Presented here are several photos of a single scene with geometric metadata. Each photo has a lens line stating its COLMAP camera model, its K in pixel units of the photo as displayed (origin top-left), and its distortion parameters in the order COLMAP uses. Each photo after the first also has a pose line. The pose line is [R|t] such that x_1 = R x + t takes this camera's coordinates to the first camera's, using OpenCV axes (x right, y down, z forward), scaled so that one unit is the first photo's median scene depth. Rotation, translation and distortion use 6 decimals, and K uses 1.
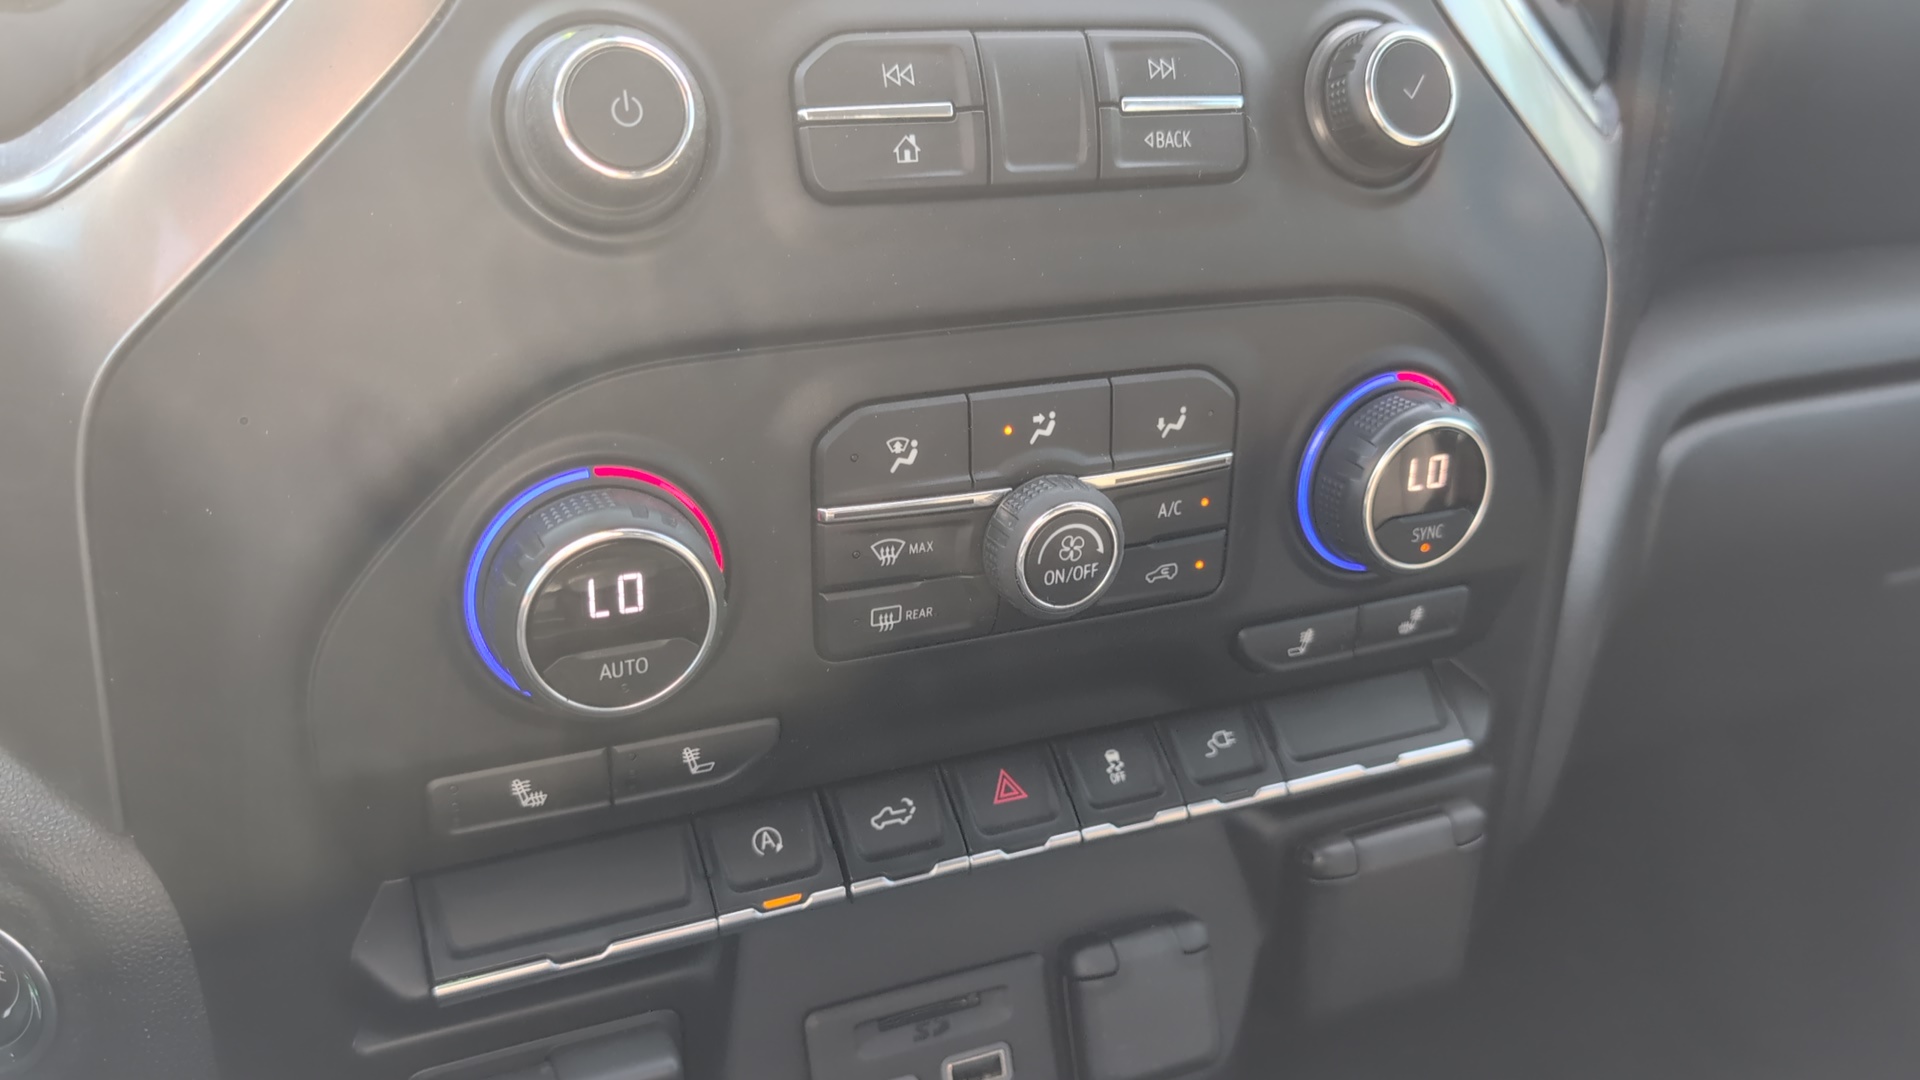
lens RADIAL K [[1634.1, 0, 955.7], [0, 1634.1, 537.9], [0, 0, 1]] dist [0.039438, -0.085485]
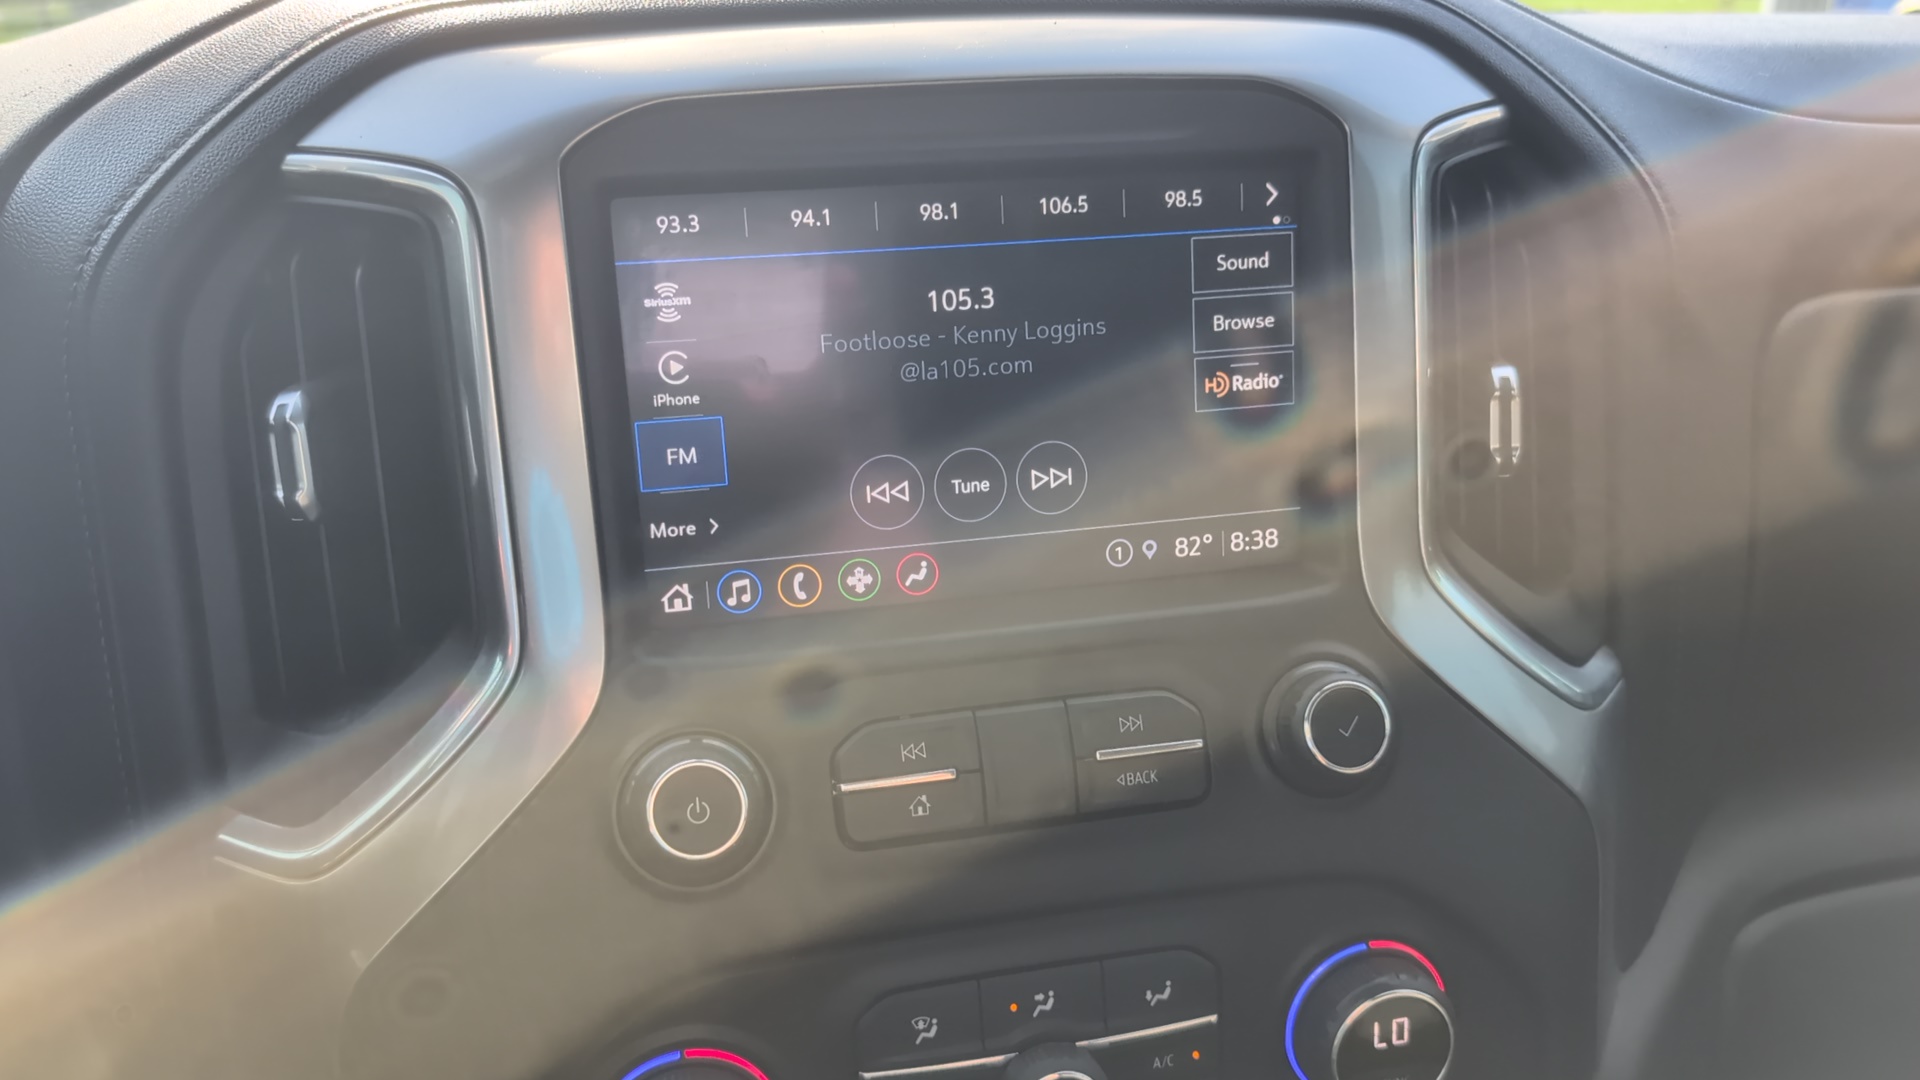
lens RADIAL K [[1634.1, 0, 943.3], [0, 1634.1, 559.4], [0, 0, 1]] dist [0.039438, -0.085485]
pose [[0.974596, -0.020296, -0.223048, 0.256165], [-0.011189, 0.990230, -0.138997, -0.221029], [0.223690, 0.137962, 0.964847, -0.274641]]
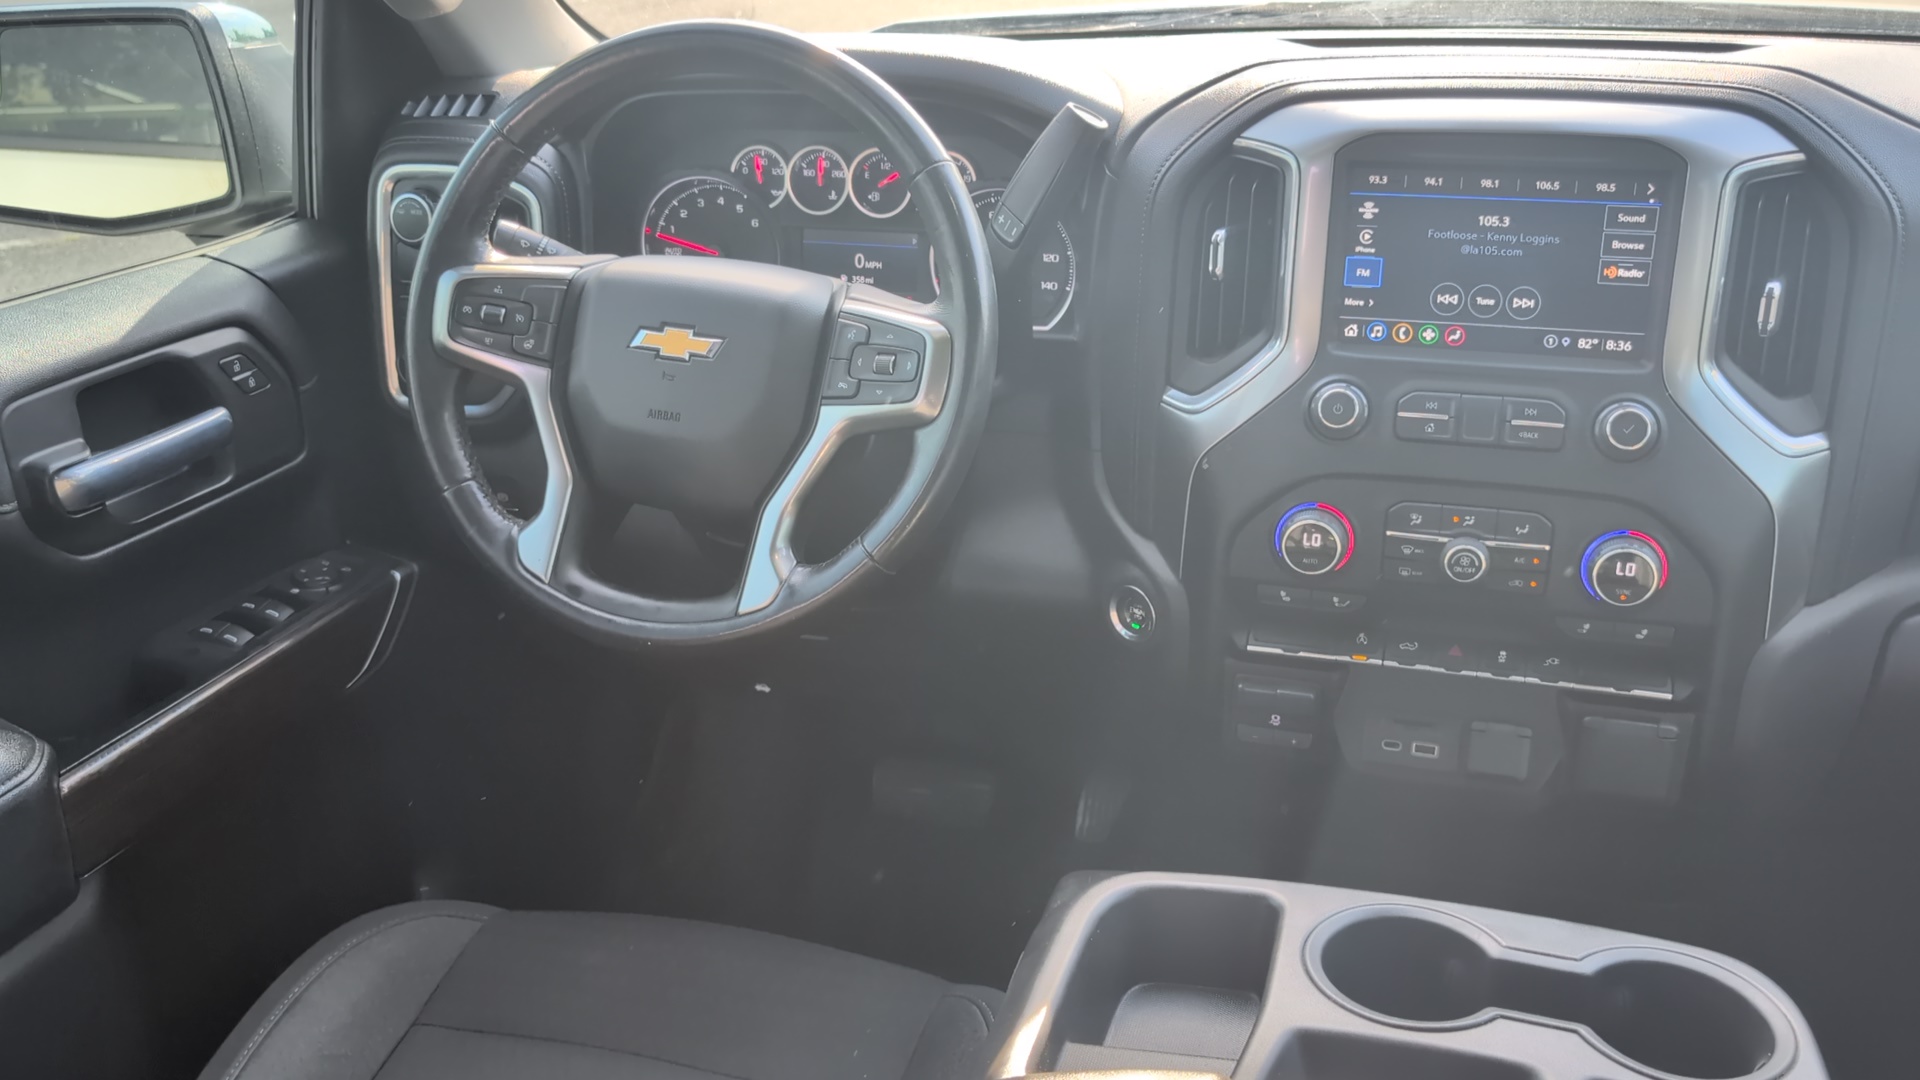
lens RADIAL K [[1634.1, 0, 963.6], [0, 1634.1, 546.7], [0, 0, 1]] dist [0.039438, -0.085485]
pose [[0.735440, 0.189000, -0.650697, 1.290466], [-0.234351, 0.971995, 0.017452, 0.137747], [0.635773, 0.139657, 0.759137, -1.808719]]
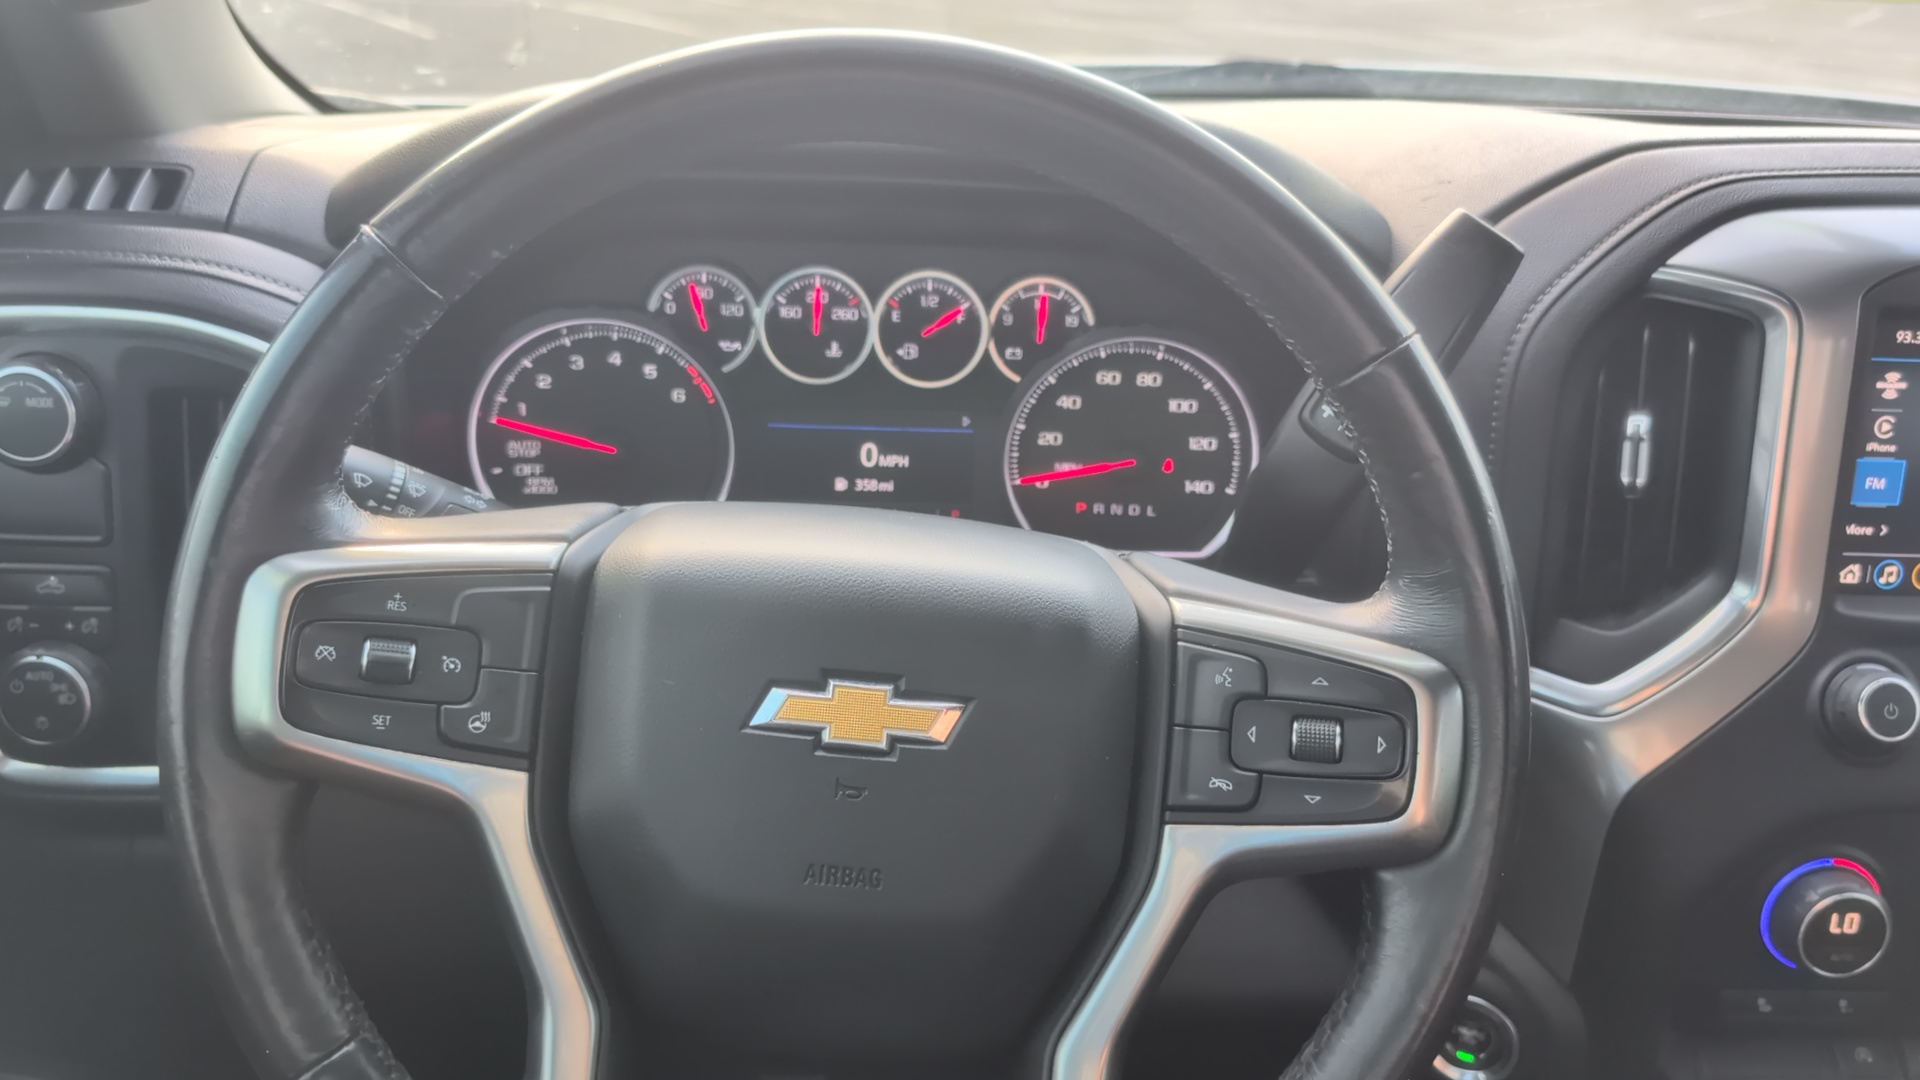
lens RADIAL K [[1634.1, 0, 944.3], [0, 1634.1, 543.7], [0, 0, 1]] dist [0.039438, -0.085485]
pose [[0.922388, 0.109725, -0.370353, -0.464343], [-0.153197, 0.984090, -0.089989, -0.066917], [0.354586, 0.139742, 0.924522, -1.239511]]
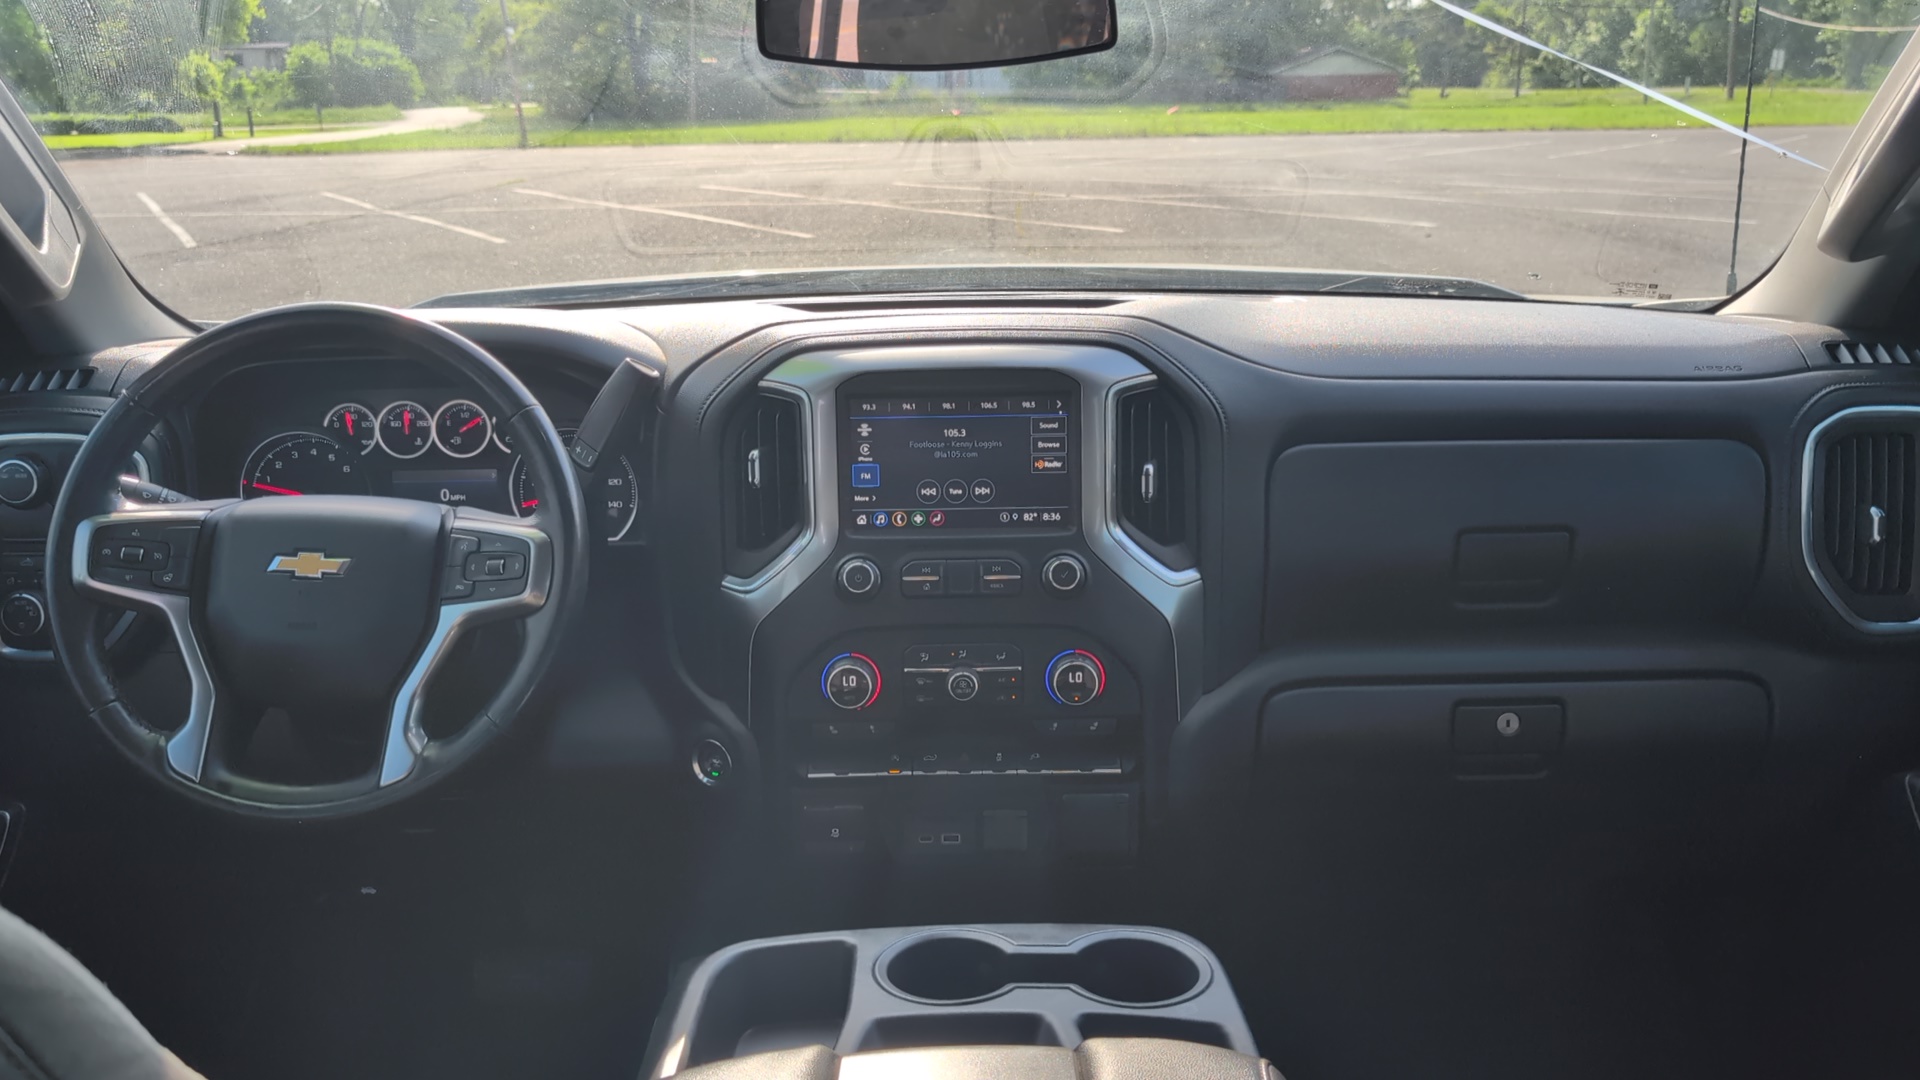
lens RADIAL K [[1634.1, 0, 986.0], [0, 1634.1, 568.2], [0, 0, 1]] dist [0.039438, -0.085485]
pose [[0.907548, 0.037359, -0.418283, 1.699576], [-0.117869, 0.978658, -0.168332, 0.376275], [0.403068, 0.202072, 0.892583, -2.488139]]
